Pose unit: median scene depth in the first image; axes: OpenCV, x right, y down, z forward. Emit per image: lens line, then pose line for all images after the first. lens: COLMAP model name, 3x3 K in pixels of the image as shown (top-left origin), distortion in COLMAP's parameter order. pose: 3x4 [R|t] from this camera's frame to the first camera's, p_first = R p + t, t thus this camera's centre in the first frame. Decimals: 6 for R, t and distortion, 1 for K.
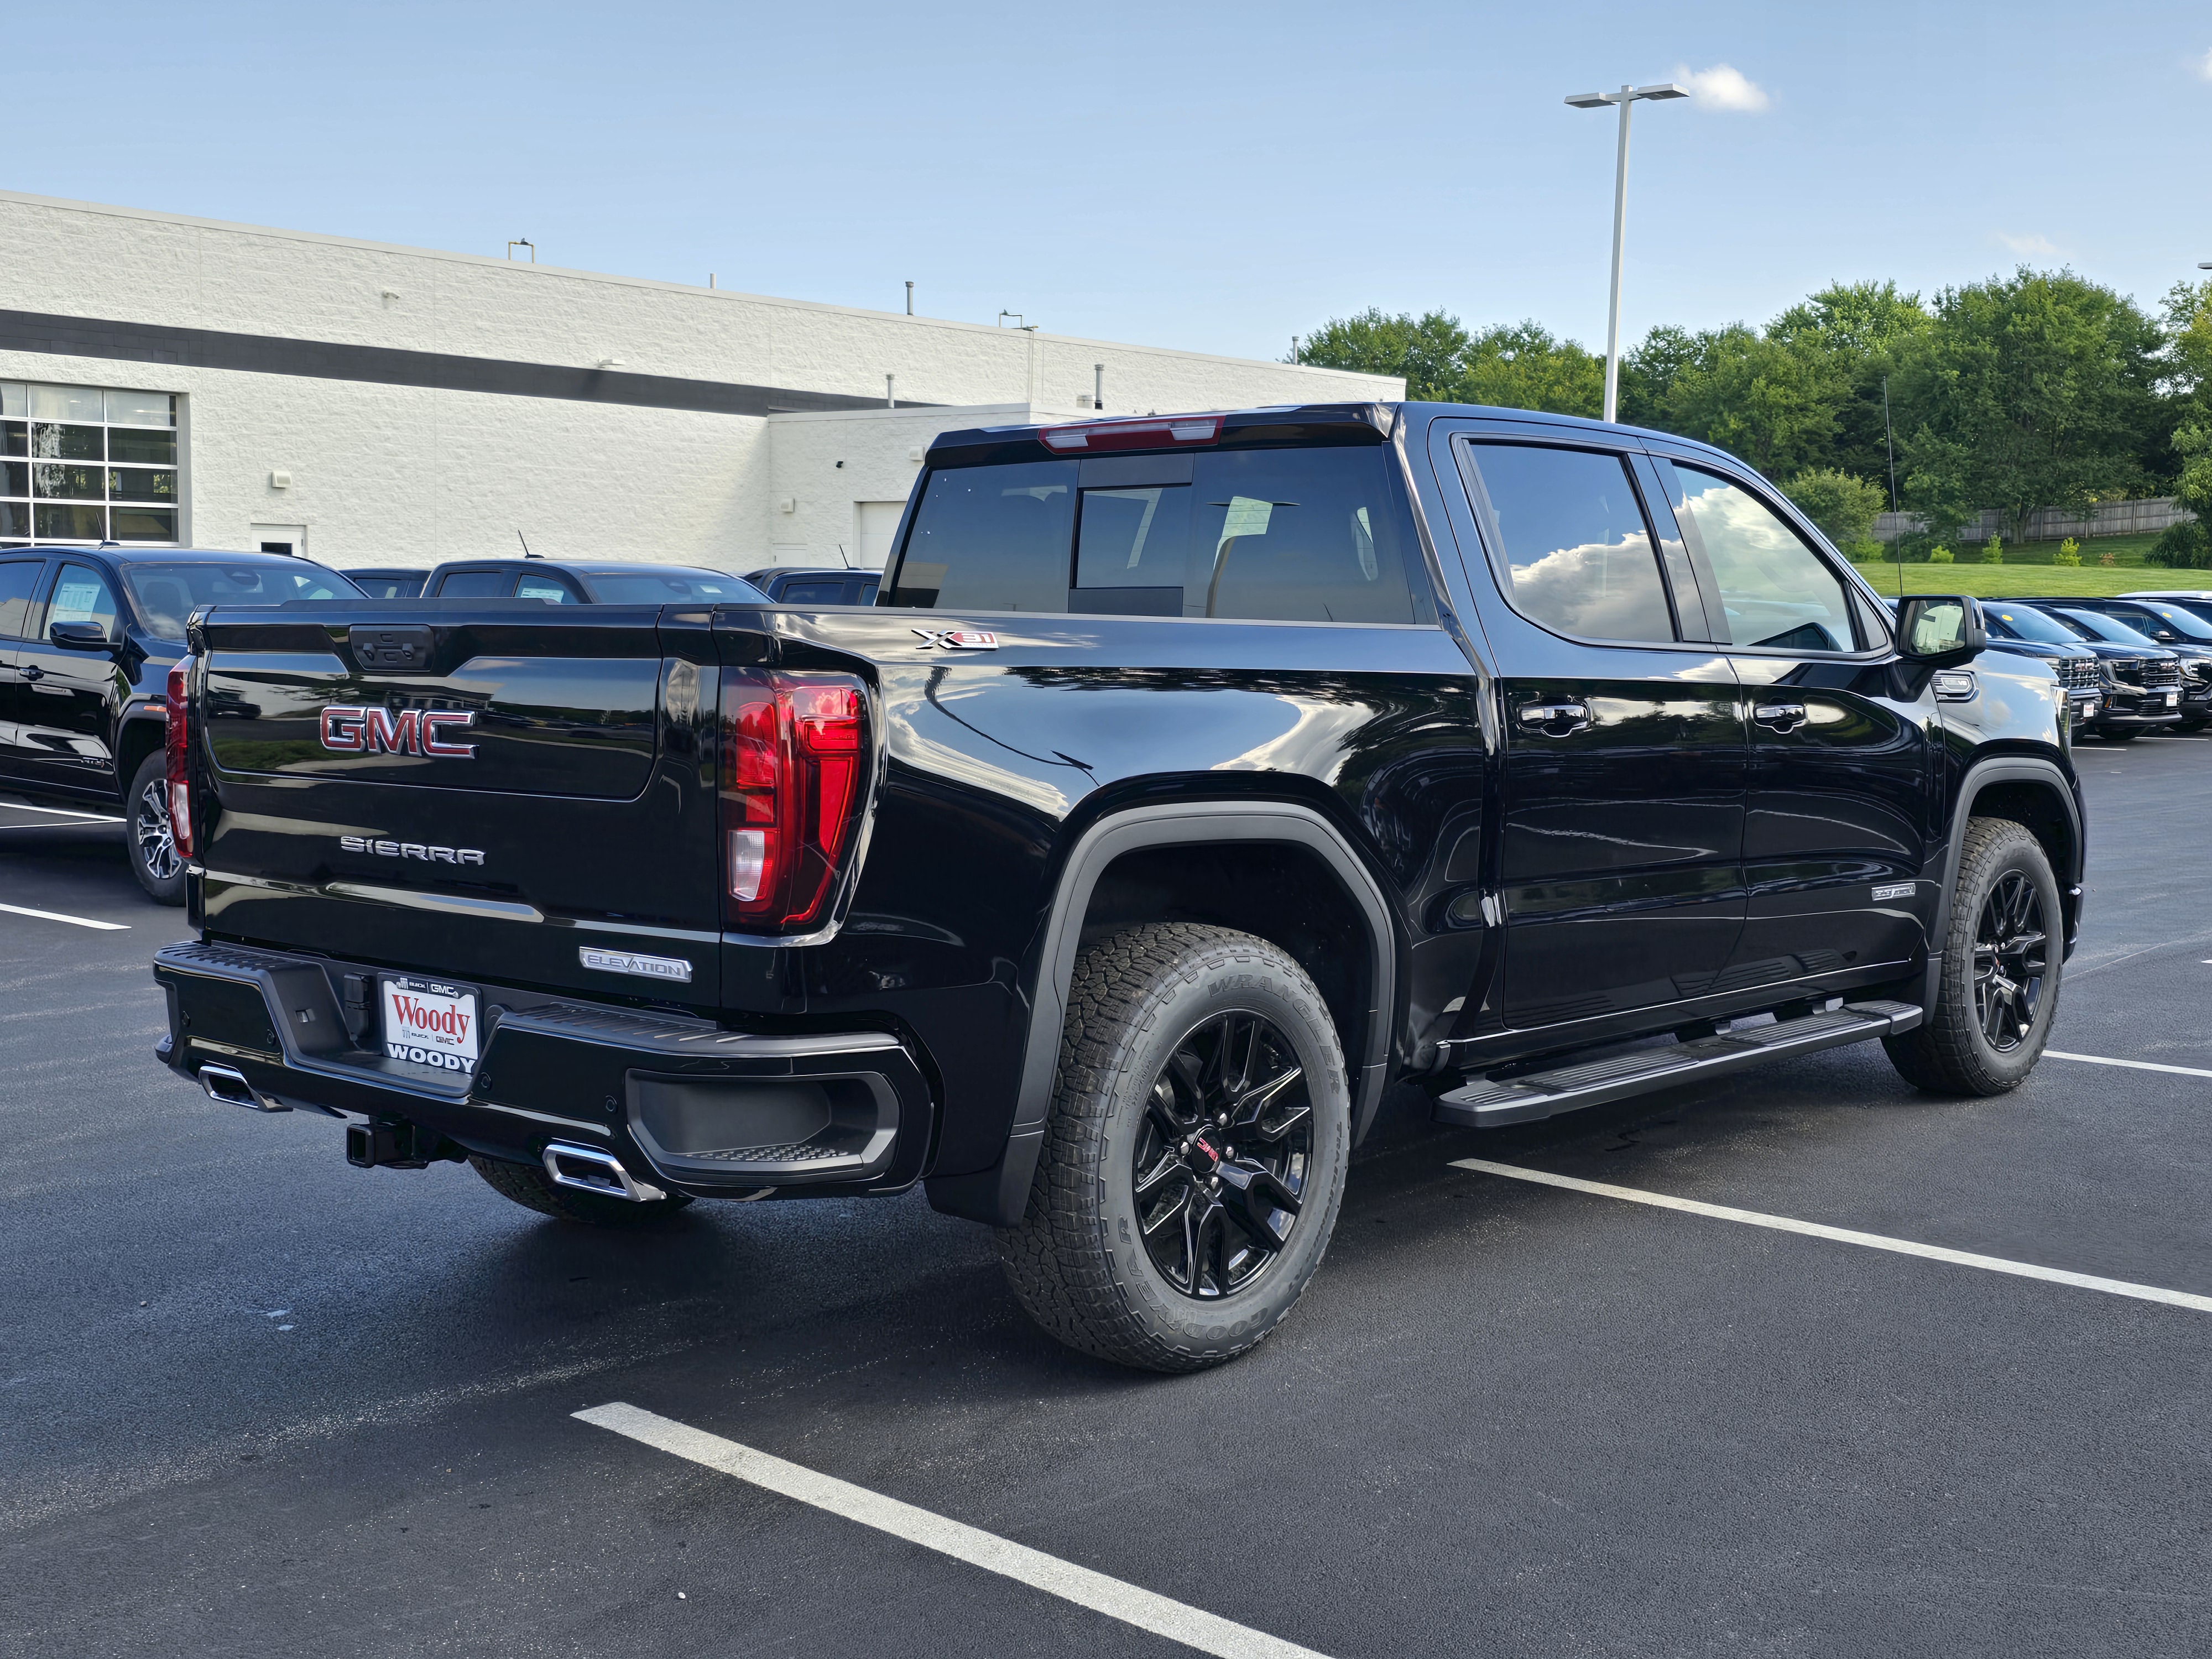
lens RADIAL K [[2576.4, 0, 1099.4], [0, 2576.4, 806.1], [0, 0, 1]] dist [0.148301, -0.285493]
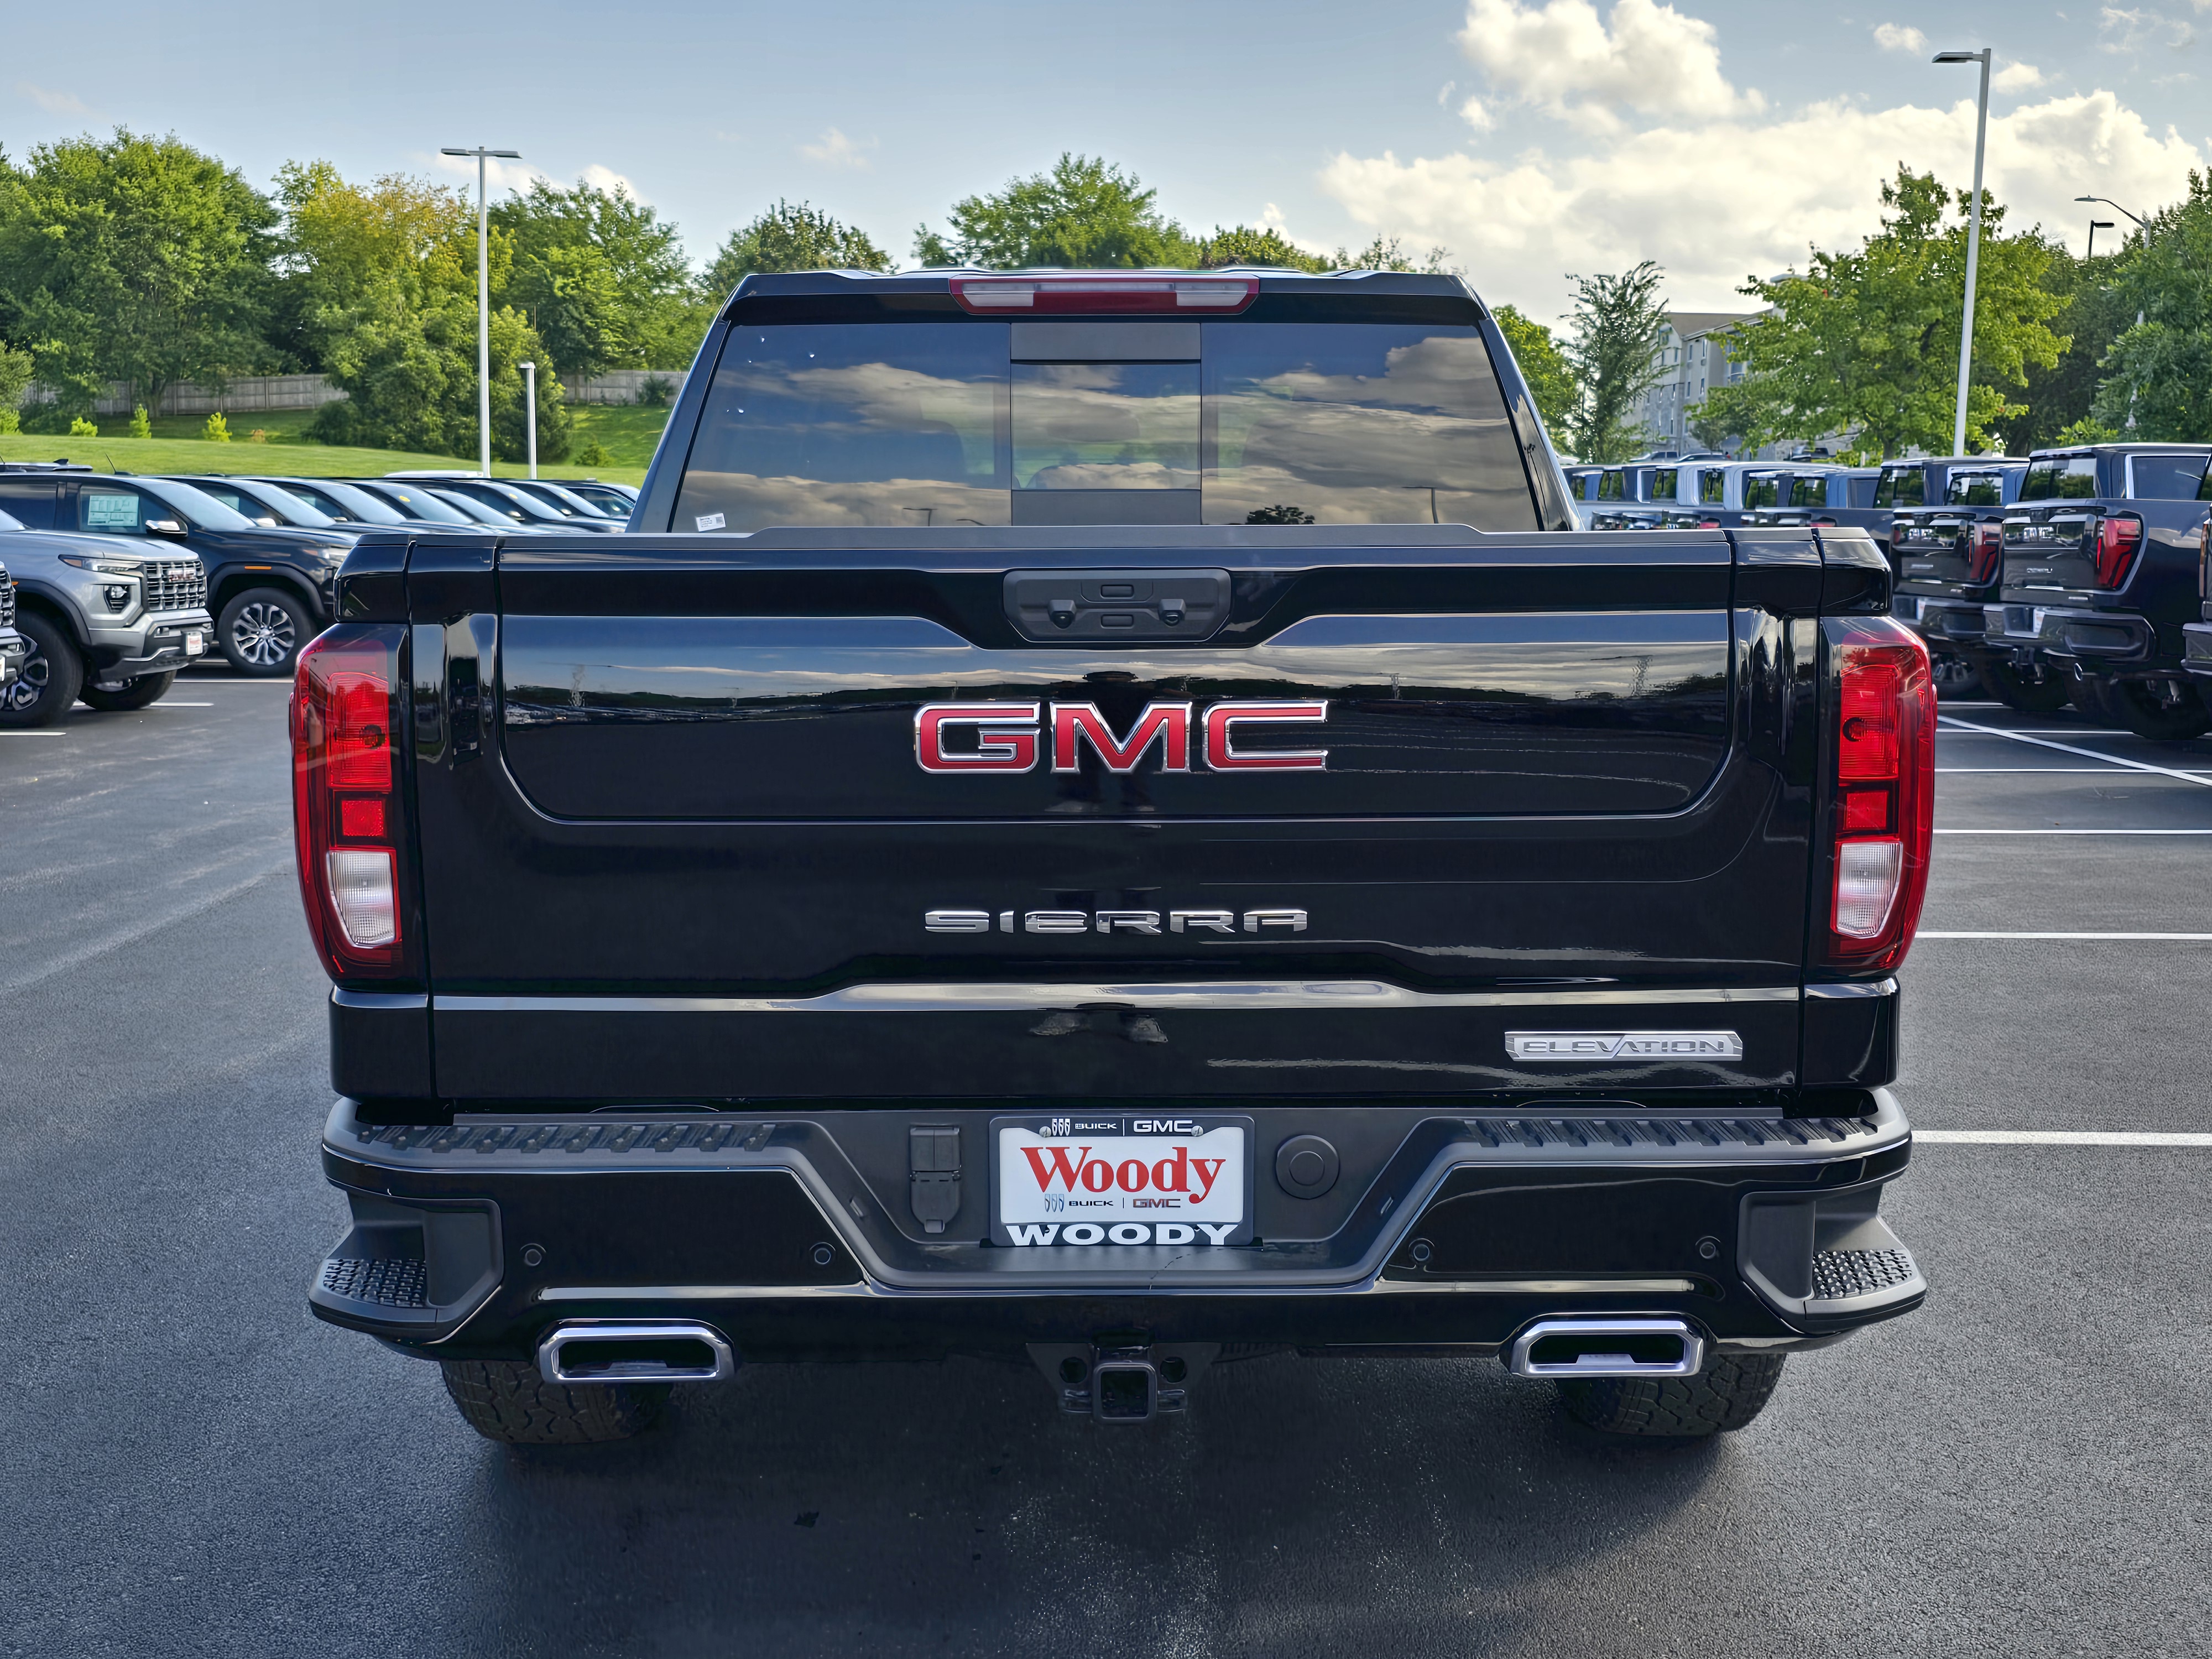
lens RADIAL K [[2576.4, 0, 1099.4], [0, 2576.4, 806.1], [0, 0, 1]] dist [0.148301, -0.285493]
pose [[0.734871, -0.086158, 0.672712, -0.078195], [0.053821, 0.996178, 0.068791, -0.006205], [-0.676068, -0.014347, 0.736699, 0.060291]]
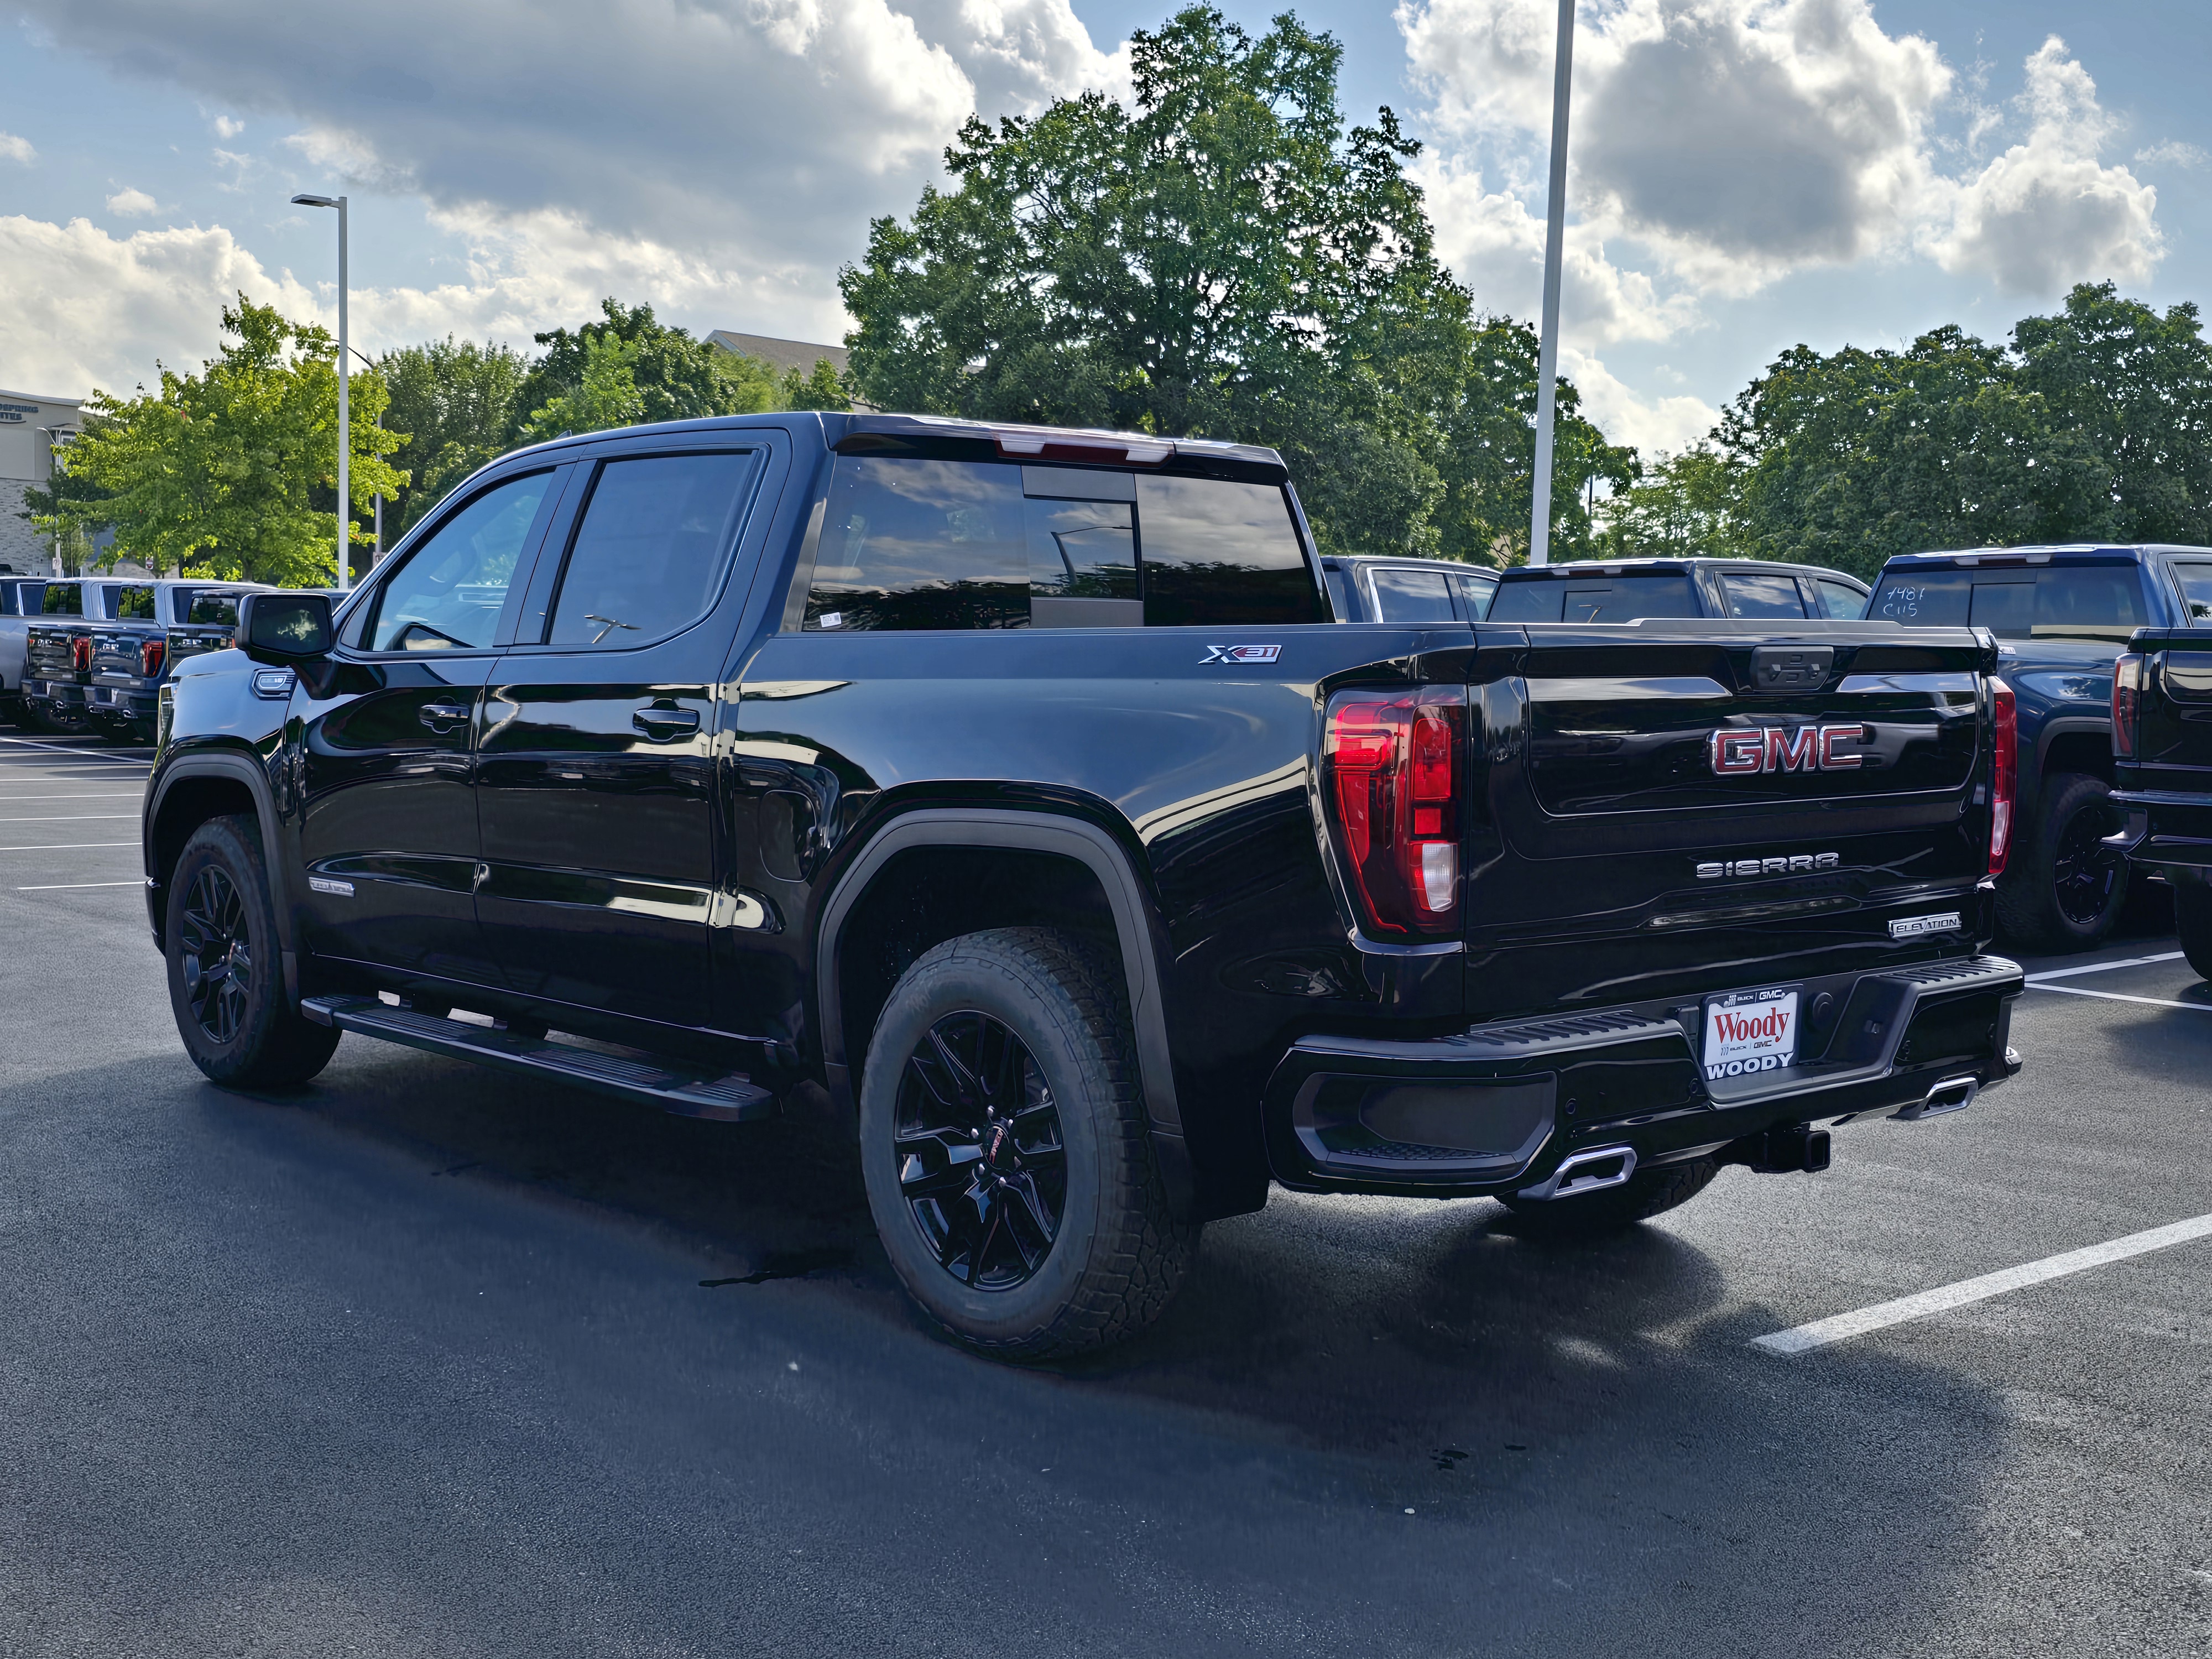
lens RADIAL K [[2629.9, 0, 1106.0], [0, 2629.9, 829.5], [0, 0, 1]] dist [0.153812, -0.285006]
pose [[0.099790, -0.078913, 0.991874, -0.150235], [0.062314, 0.995389, 0.072923, -0.010147], [-0.993055, 0.054531, 0.104247, 0.129754]]
